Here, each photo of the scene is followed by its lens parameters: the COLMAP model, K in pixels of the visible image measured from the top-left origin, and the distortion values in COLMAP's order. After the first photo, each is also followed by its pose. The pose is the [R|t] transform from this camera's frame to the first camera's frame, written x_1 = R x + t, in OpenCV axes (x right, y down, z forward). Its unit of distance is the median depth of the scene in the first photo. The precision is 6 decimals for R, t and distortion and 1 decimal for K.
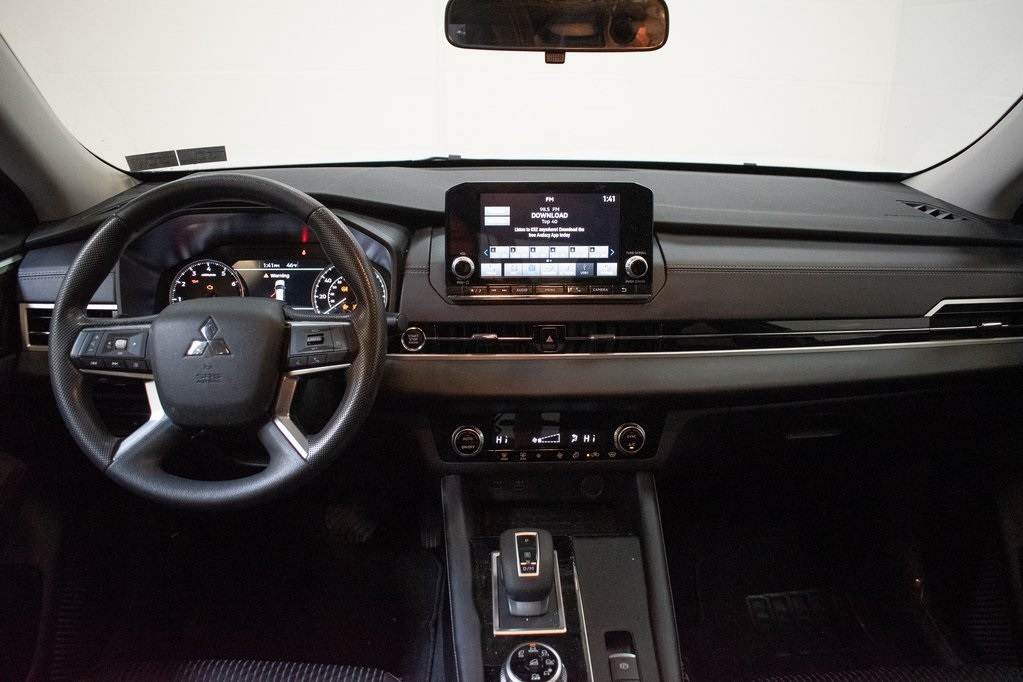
lens RADIAL K [[786.1, 0, 496.4], [0, 786.1, 338.6], [0, 0, 1]] dist [-0.096803, 0.009100]
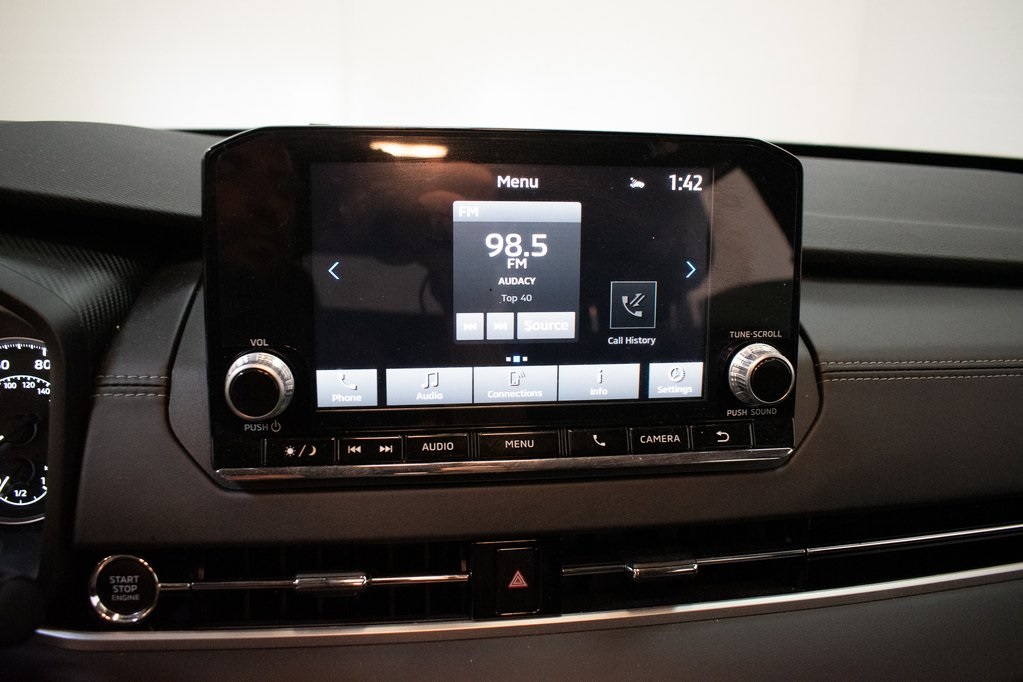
lens RADIAL K [[786.1, 0, 496.4], [0, 786.1, 338.6], [0, 0, 1]] dist [-0.096803, 0.009100]
pose [[0.994507, -0.008237, 0.104345, 0.022265], [0.011470, 0.999471, -0.030422, -0.096589], [-0.104039, 0.031452, 0.994076, 0.647018]]
